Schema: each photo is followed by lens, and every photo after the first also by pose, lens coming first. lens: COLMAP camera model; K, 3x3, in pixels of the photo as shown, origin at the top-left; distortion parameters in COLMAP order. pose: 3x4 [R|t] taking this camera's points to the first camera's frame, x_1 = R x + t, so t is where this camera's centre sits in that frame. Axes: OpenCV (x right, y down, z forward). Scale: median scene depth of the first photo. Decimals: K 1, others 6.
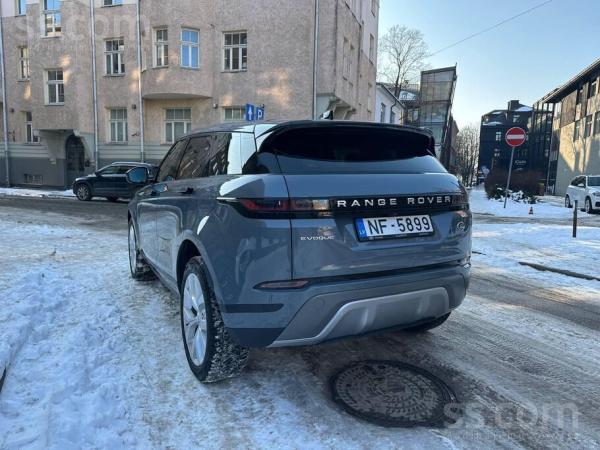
lens RADIAL K [[444.7, 0, 300.0], [0, 444.7, 225.0], [0, 0, 1]] dist [0.051194, -0.061859]
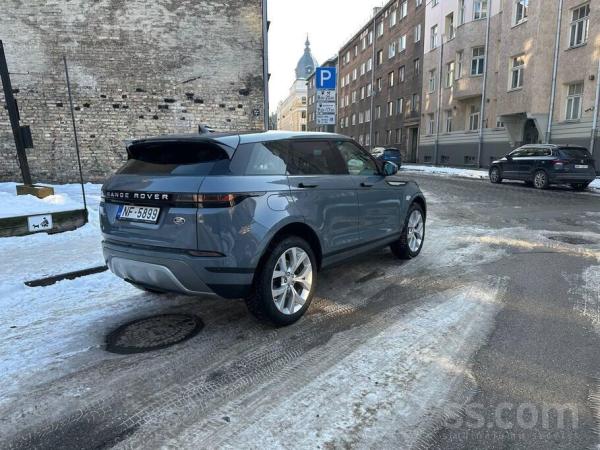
lens RADIAL K [[444.7, 0, 300.0], [0, 444.7, 225.0], [0, 0, 1]] dist [0.051194, -0.061859]
pose [[0.380805, 0.122268, -0.916536, 0.265524], [-0.076969, 0.991970, 0.100352, -0.021913], [0.921446, 0.032330, 0.387159, 0.143055]]
